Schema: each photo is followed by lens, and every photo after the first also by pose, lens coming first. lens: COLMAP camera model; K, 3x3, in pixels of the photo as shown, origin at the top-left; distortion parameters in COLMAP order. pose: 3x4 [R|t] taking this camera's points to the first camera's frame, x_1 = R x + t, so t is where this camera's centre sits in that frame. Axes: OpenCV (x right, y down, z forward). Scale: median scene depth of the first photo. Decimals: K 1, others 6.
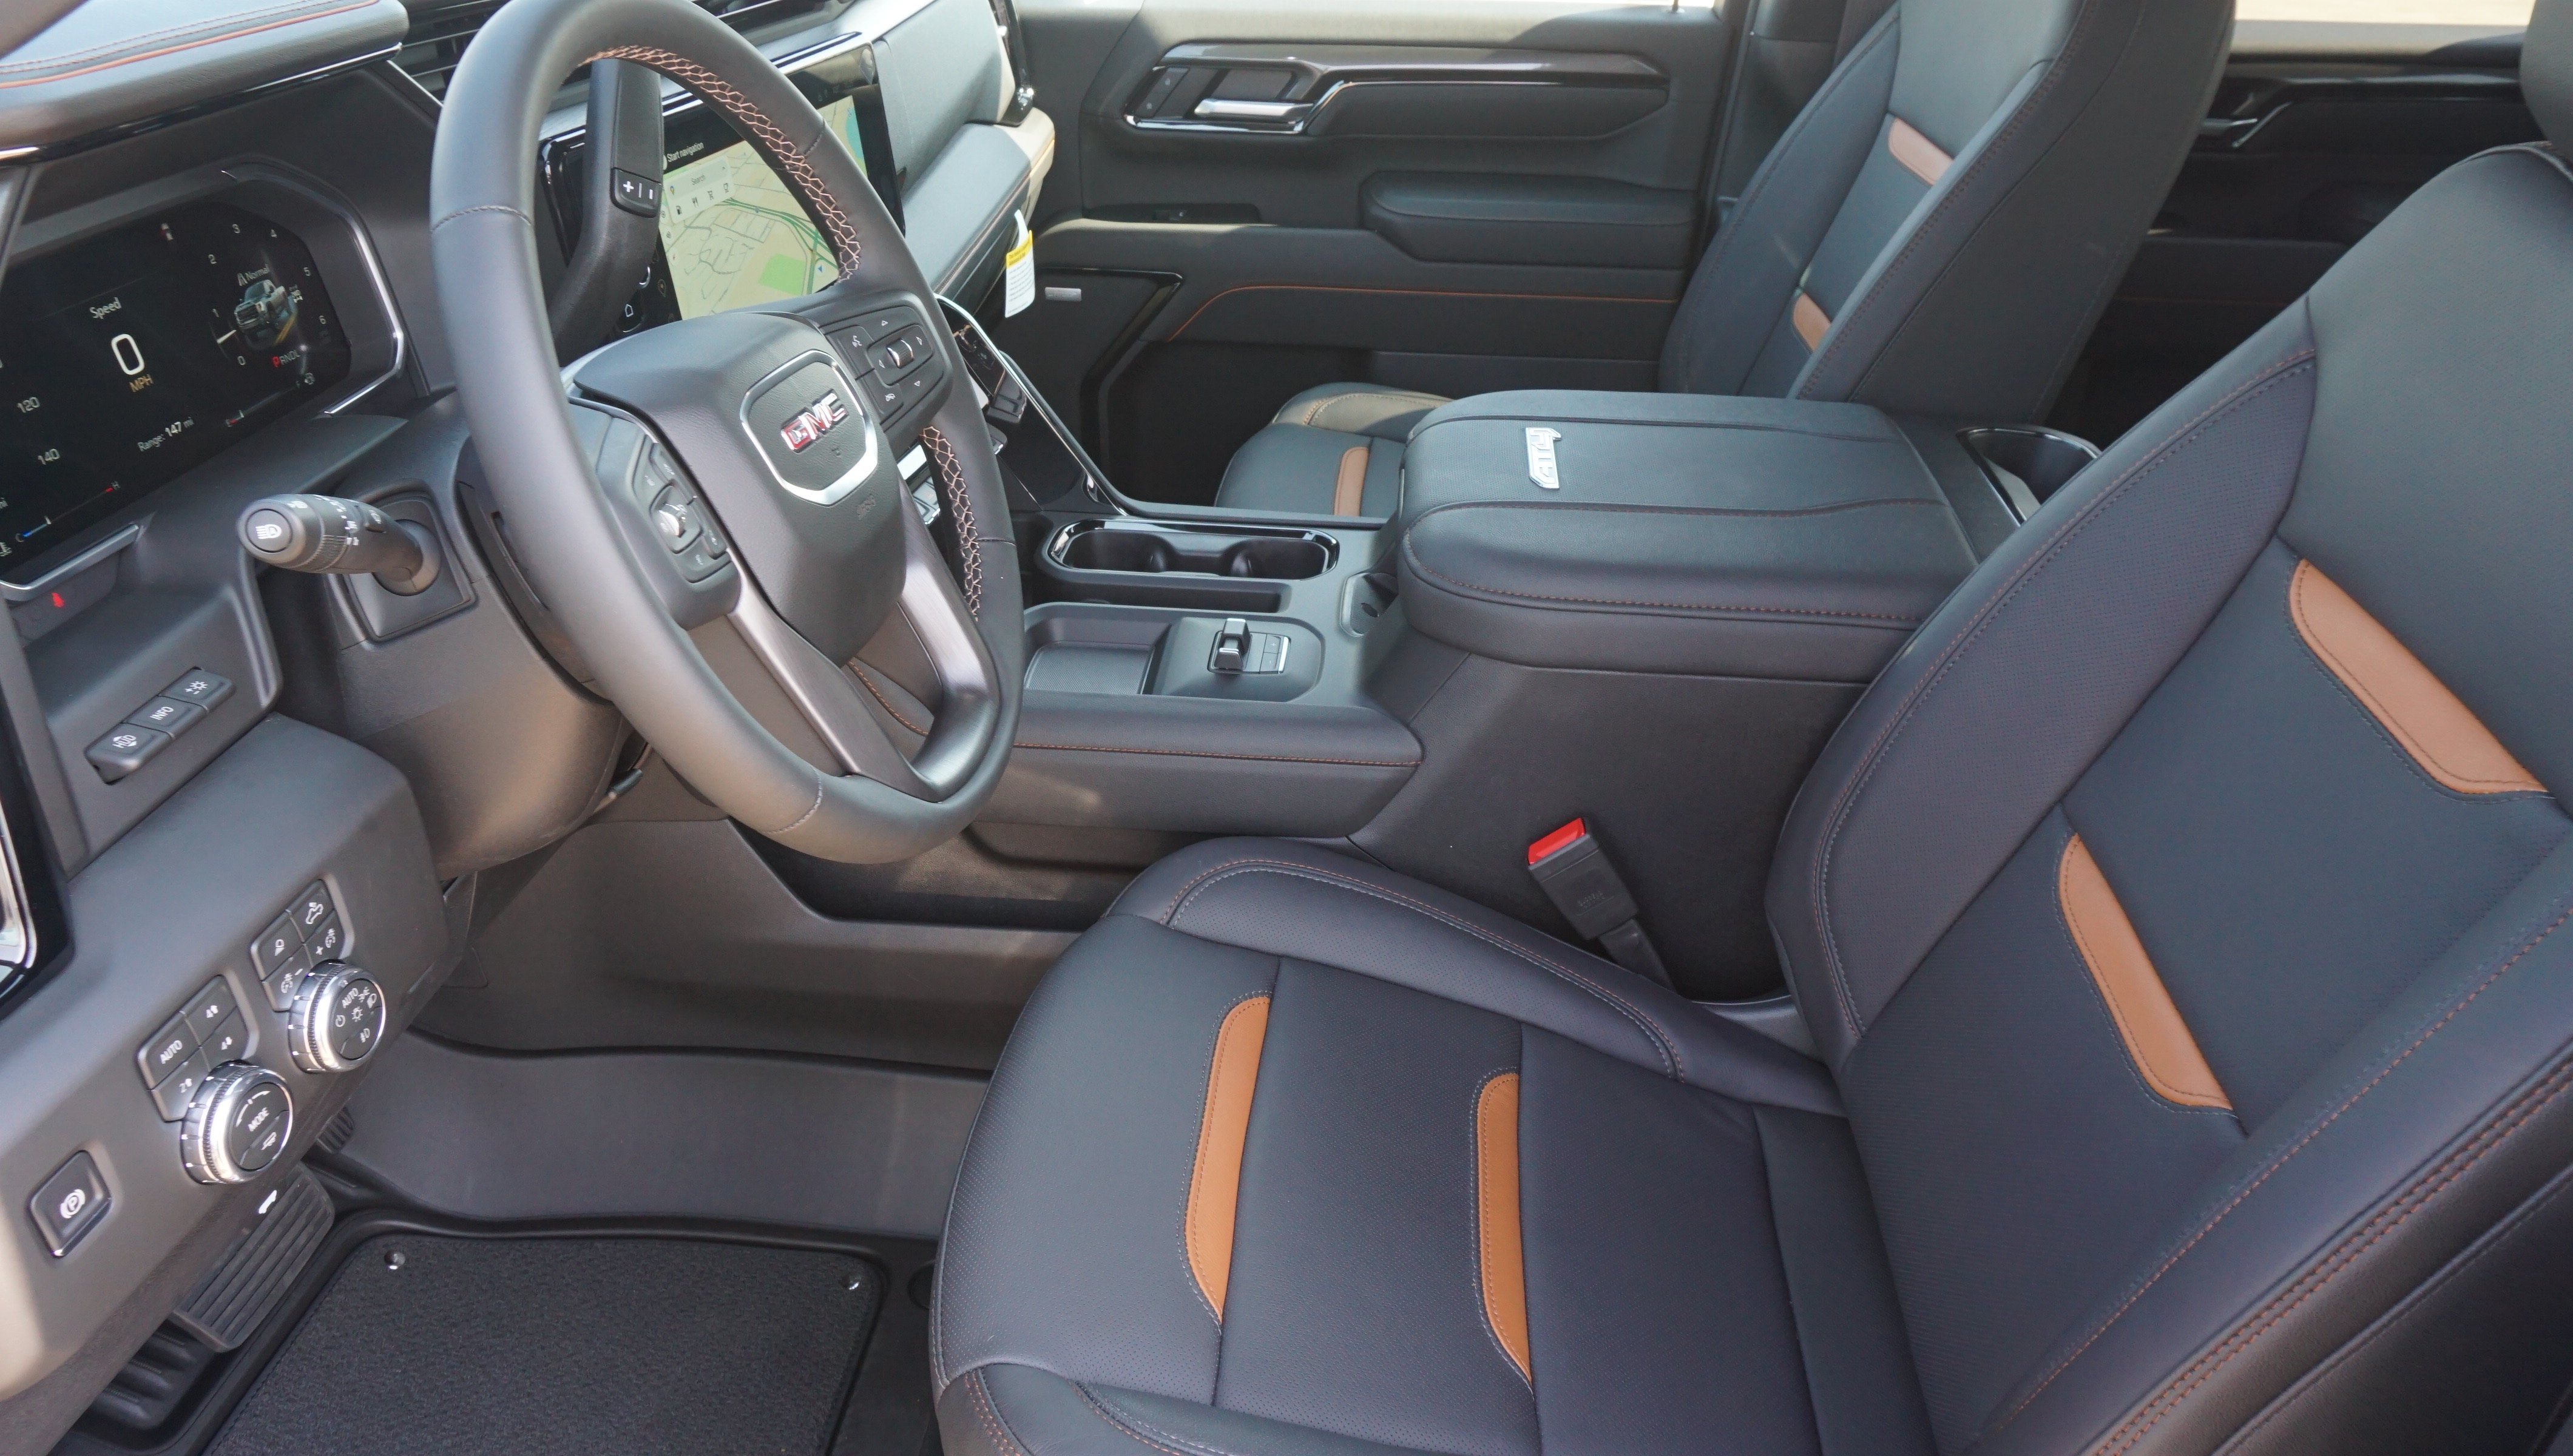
lens RADIAL K [[1731.9, 0, 1286.0], [0, 1731.9, 710.8], [0, 0, 1]] dist [-0.041893, 0.038918]
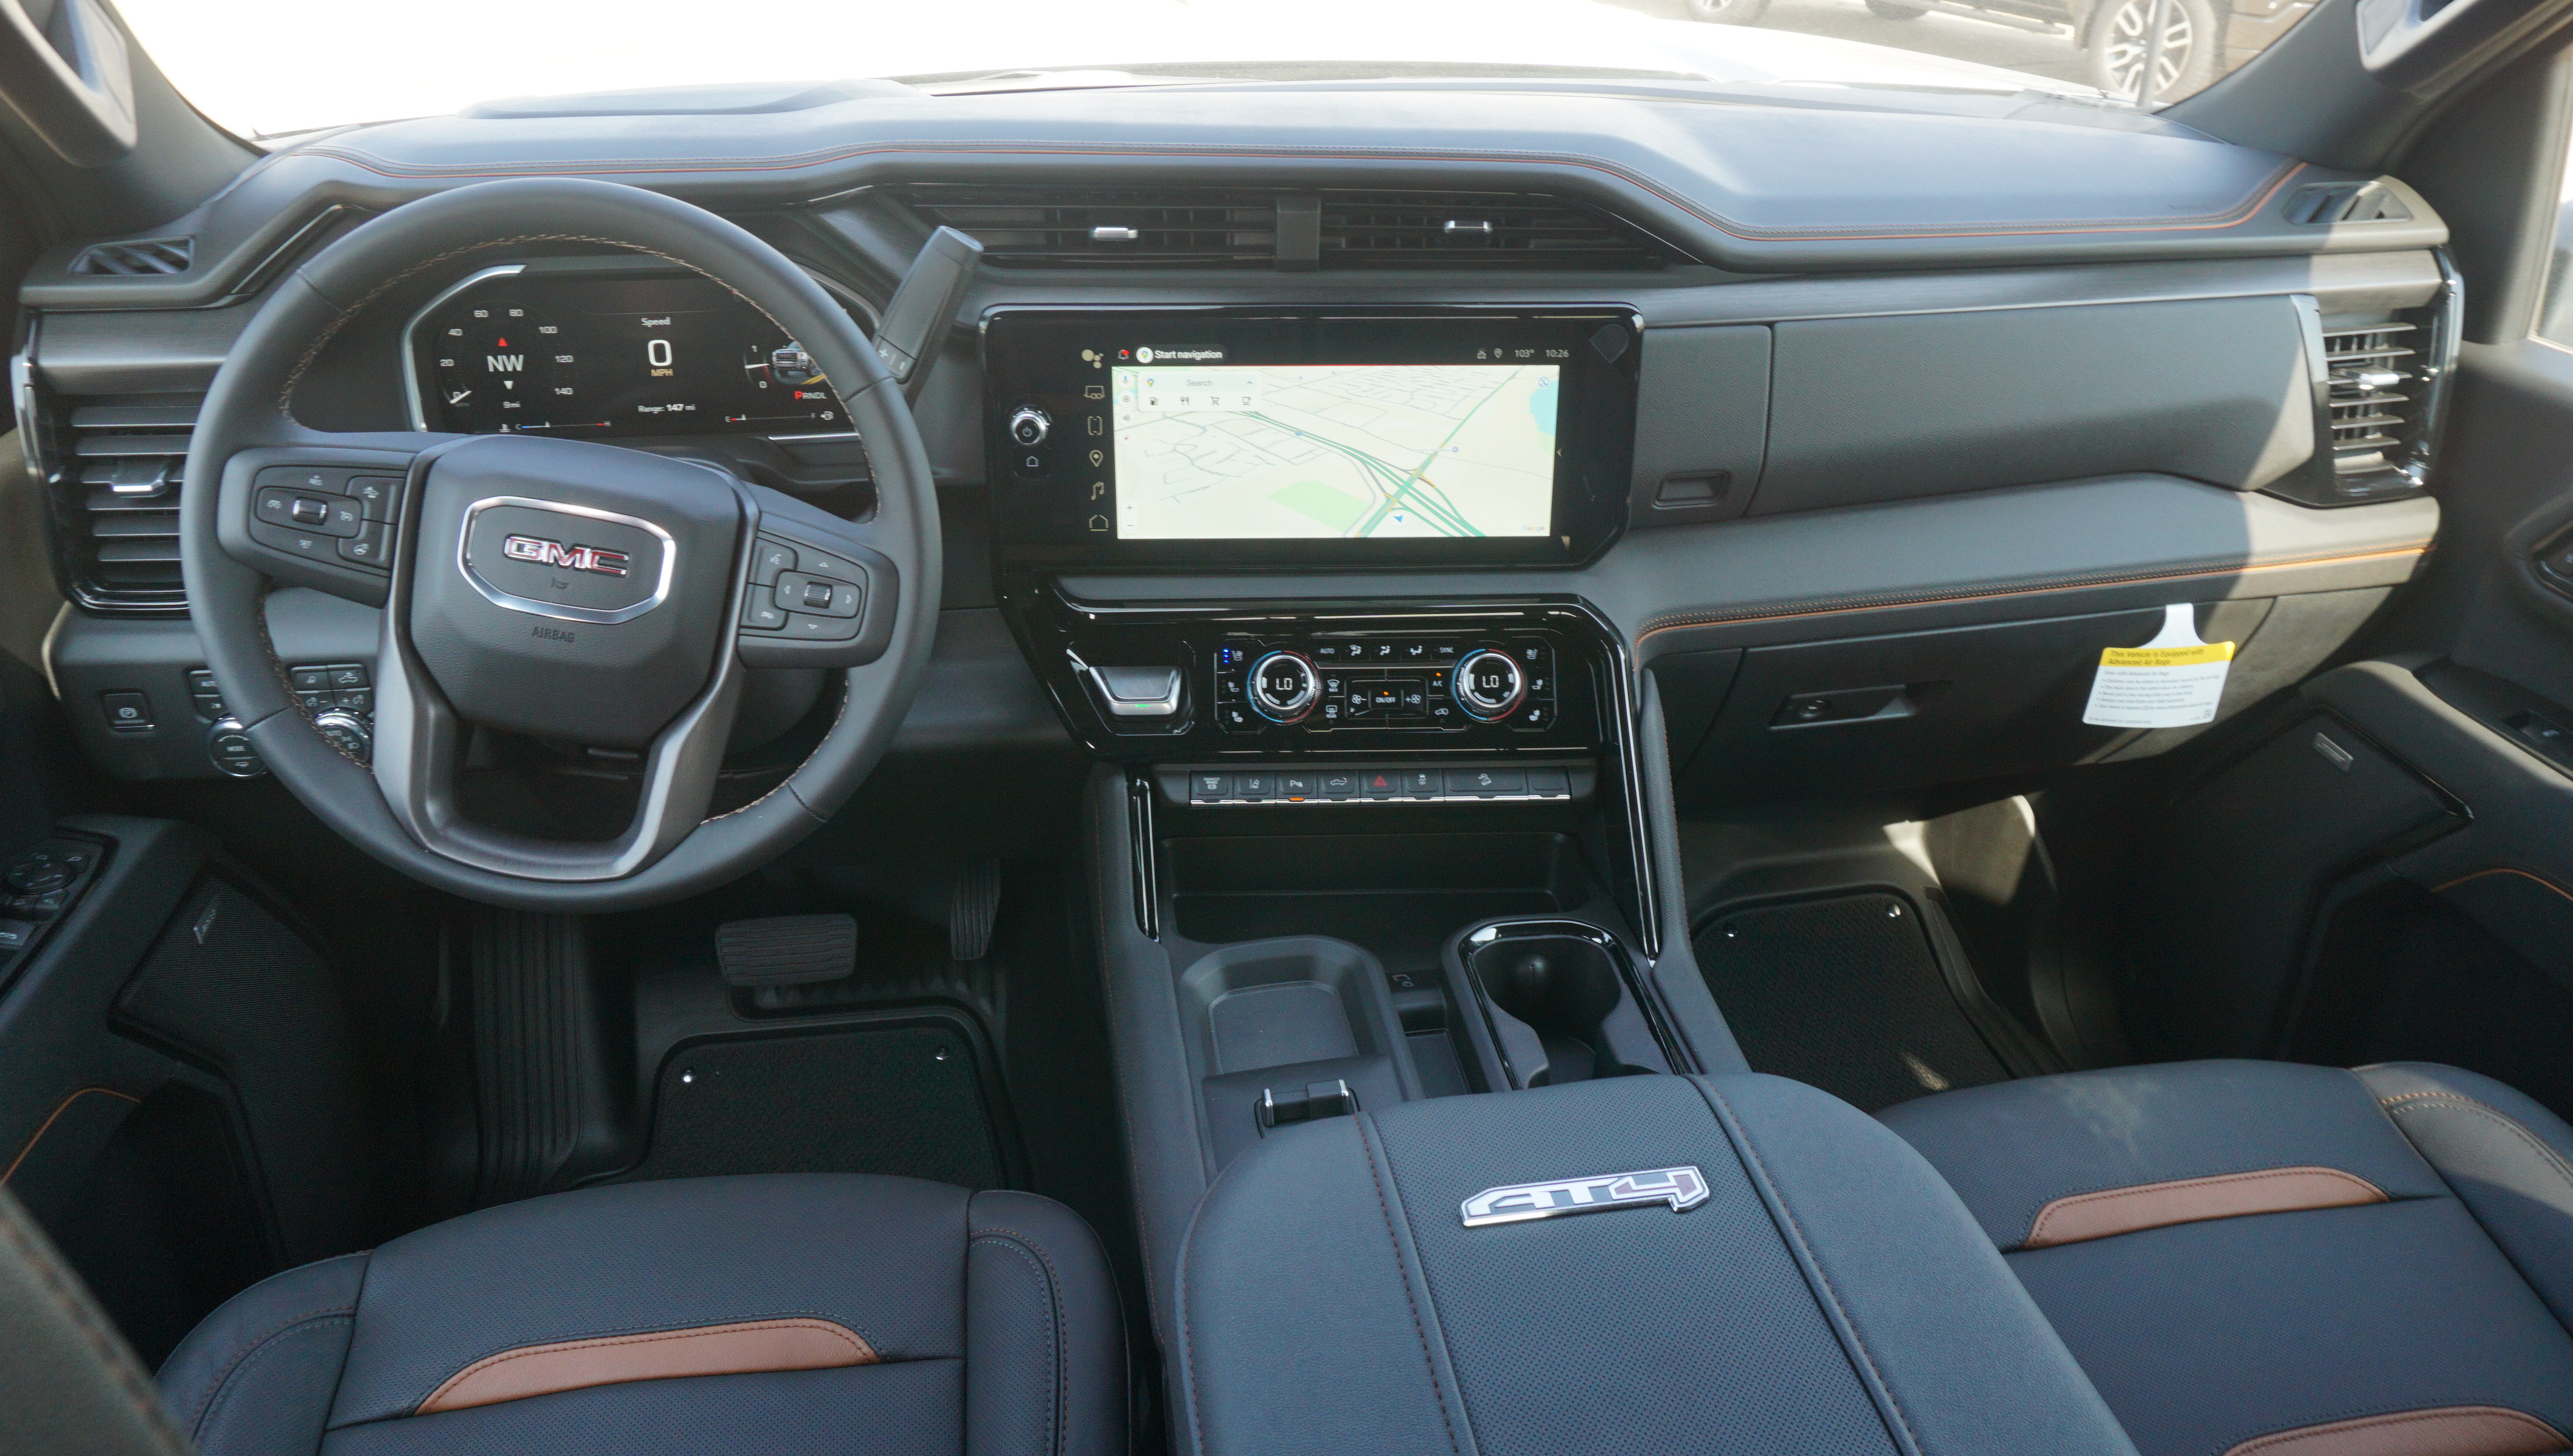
lens RADIAL K [[1727.9, 0, 1276.2], [0, 1727.9, 723.3], [0, 0, 1]] dist [-0.022341, 0.000572]
pose [[0.232481, 0.454188, -0.860038, 0.618660], [-0.481852, 0.821904, 0.303797, -0.449682], [0.844850, 0.343784, 0.409929, 0.640605]]
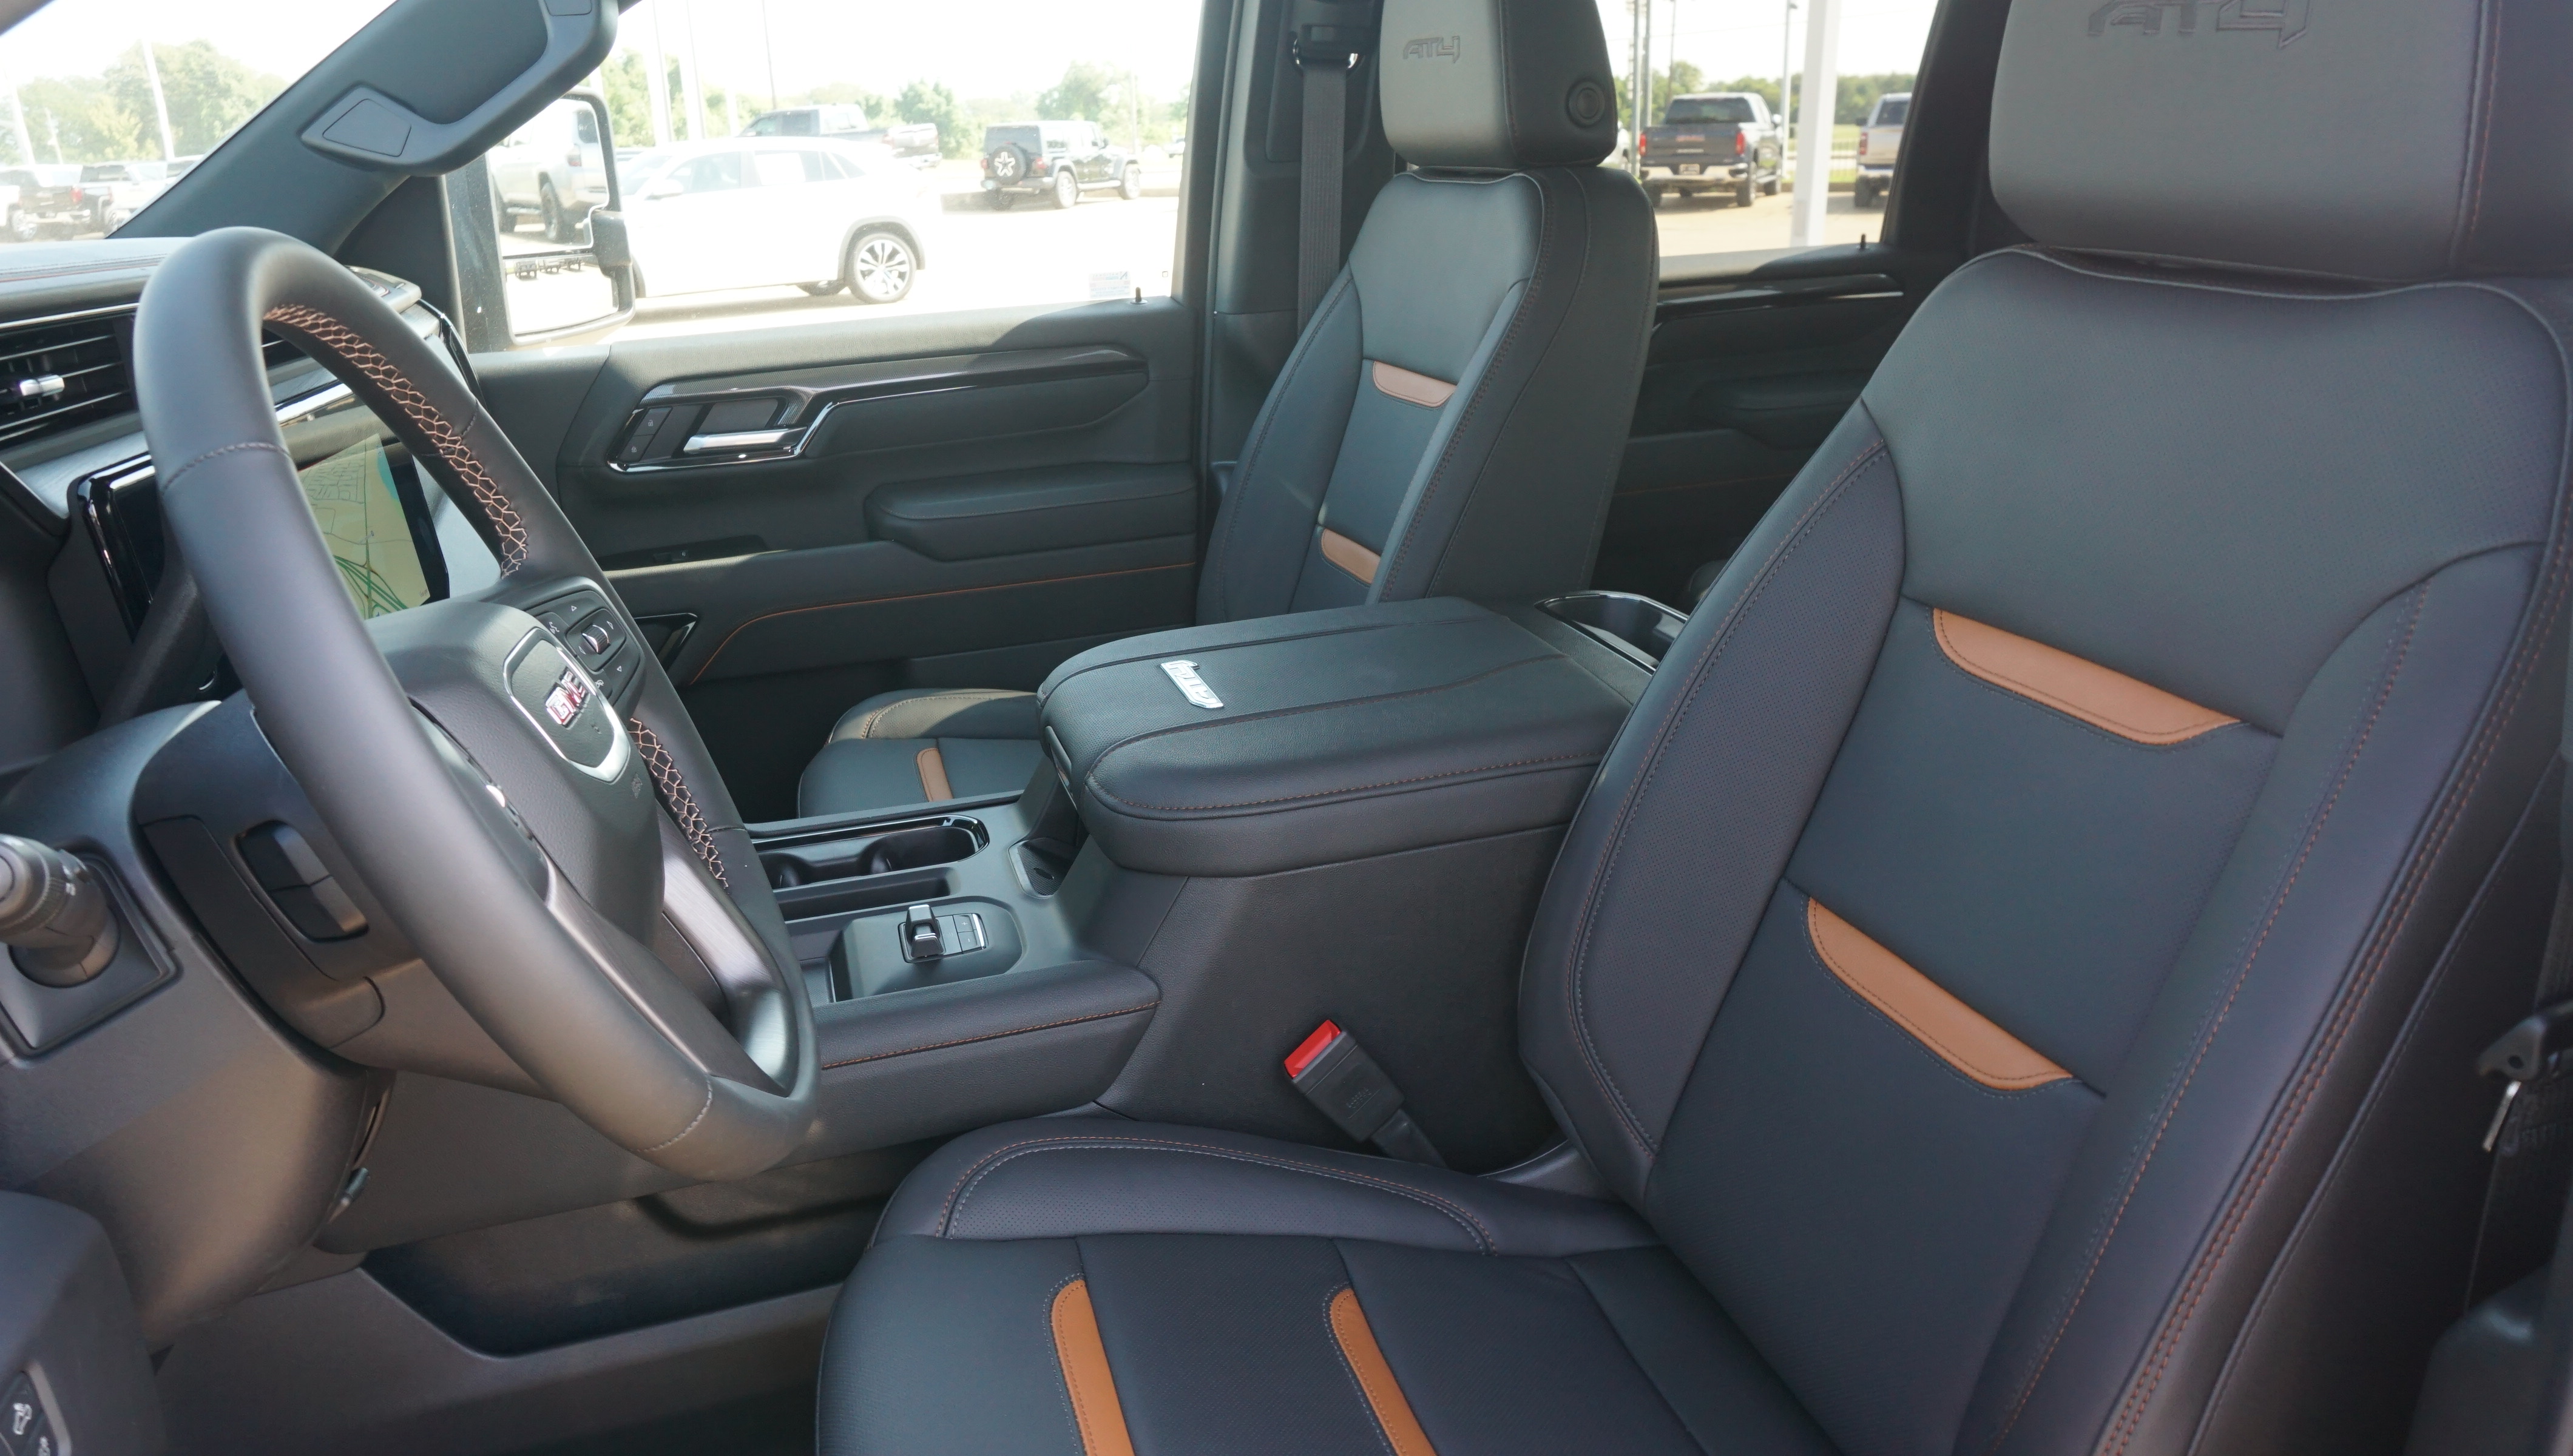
lens RADIAL K [[1727.9, 0, 1276.2], [0, 1727.9, 723.3], [0, 0, 1]] dist [-0.022341, 0.000572]
pose [[0.926841, -0.172811, 0.333320, -0.157270], [0.233190, 0.960743, -0.150315, 0.041075], [-0.294259, 0.217045, 0.930754, 0.054996]]
